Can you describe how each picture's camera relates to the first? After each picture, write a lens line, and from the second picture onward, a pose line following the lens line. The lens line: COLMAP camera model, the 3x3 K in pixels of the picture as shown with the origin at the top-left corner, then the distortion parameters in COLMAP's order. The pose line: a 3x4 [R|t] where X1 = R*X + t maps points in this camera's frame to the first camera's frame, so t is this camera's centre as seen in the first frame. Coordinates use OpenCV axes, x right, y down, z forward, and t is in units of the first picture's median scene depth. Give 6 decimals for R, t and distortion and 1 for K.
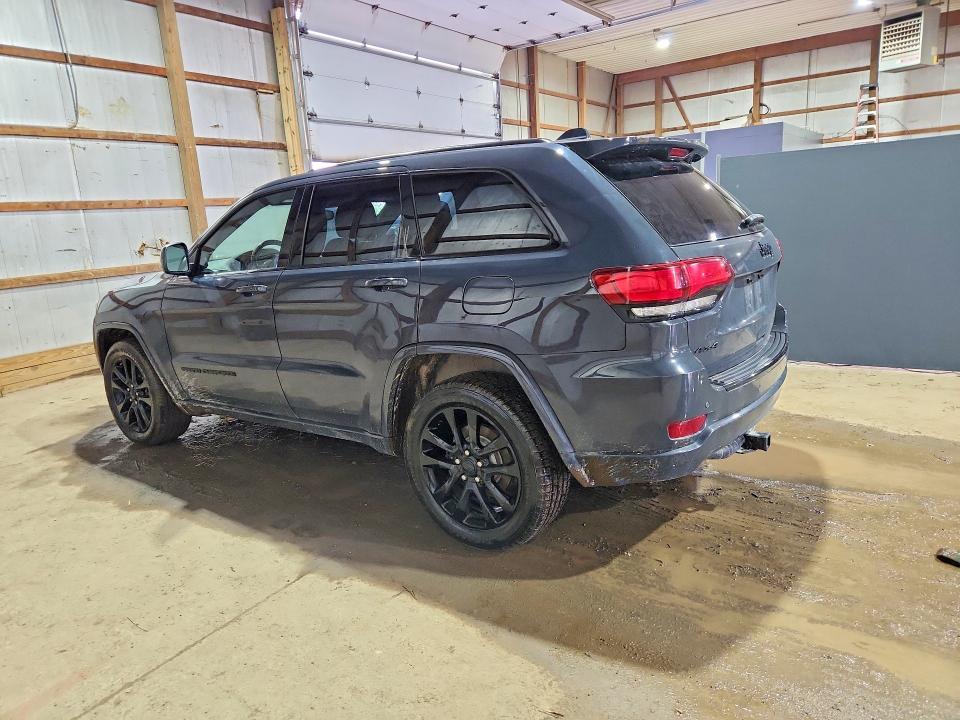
lens RADIAL K [[682.4, 0, 474.3], [0, 682.4, 352.9], [0, 0, 1]] dist [0.058308, -0.059624]
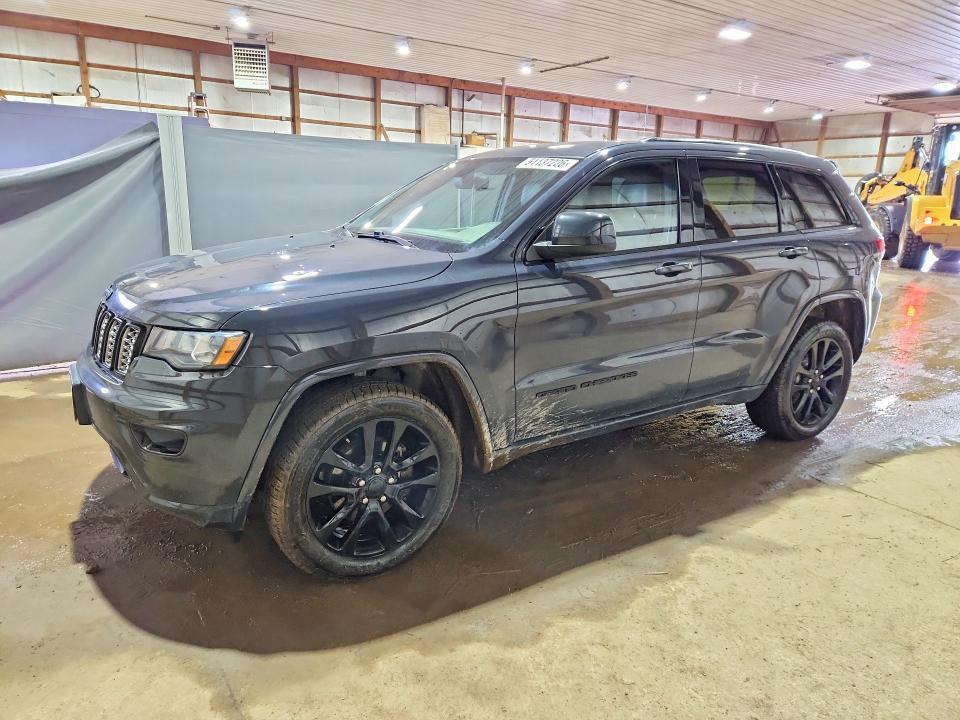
lens RADIAL K [[664.1, 0, 480.0], [0, 664.1, 360.0], [0, 0, 1]] dist [0.007650, 0.001571]
pose [[0.310090, -0.155615, 0.937885, -1.000024], [0.139433, 0.983289, 0.117048, -0.095141], [-0.940427, 0.094476, 0.326606, 0.784897]]
